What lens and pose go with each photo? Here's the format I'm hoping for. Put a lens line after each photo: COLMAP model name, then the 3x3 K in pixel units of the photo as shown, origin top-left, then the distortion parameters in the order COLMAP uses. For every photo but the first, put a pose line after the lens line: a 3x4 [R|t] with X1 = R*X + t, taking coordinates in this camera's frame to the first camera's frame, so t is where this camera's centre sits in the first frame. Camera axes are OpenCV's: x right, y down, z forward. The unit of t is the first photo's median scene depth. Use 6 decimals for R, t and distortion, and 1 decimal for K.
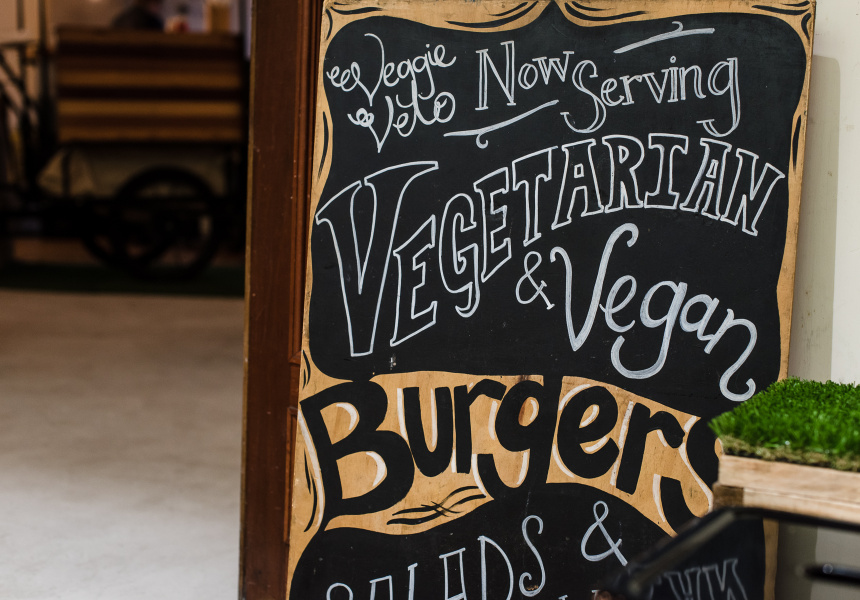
lens RADIAL K [[1405.3, 0, 428.6], [0, 1405.3, 297.6], [0, 0, 1]] dist [0.010859, 0.000000]
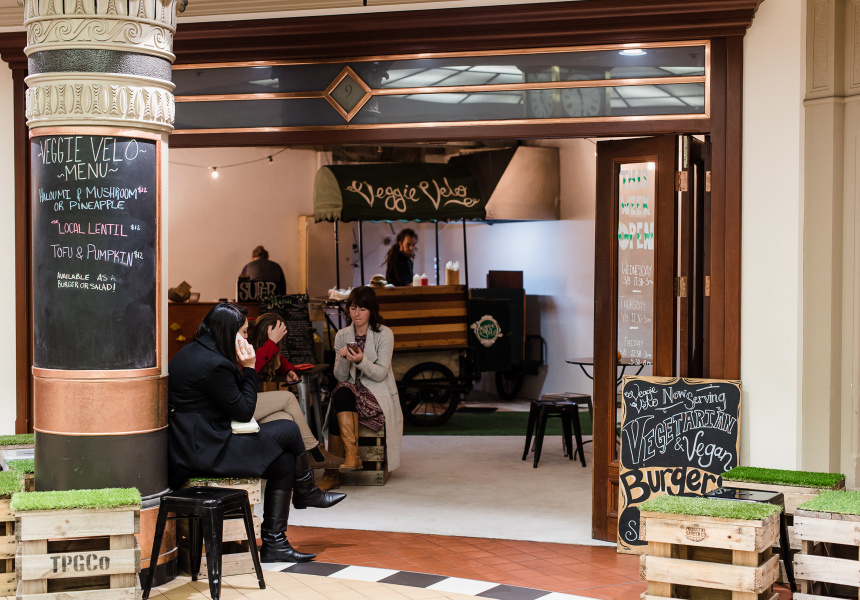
lens RADIAL K [[1405.3, 0, 431.6], [0, 1405.3, 304.7], [0, 0, 1]] dist [0.010859, 0.000000]
pose [[0.999186, -0.027994, -0.029041, -0.531375], [0.025752, 0.996858, -0.074909, -0.133067], [0.031047, 0.074100, 0.996767, -3.249425]]
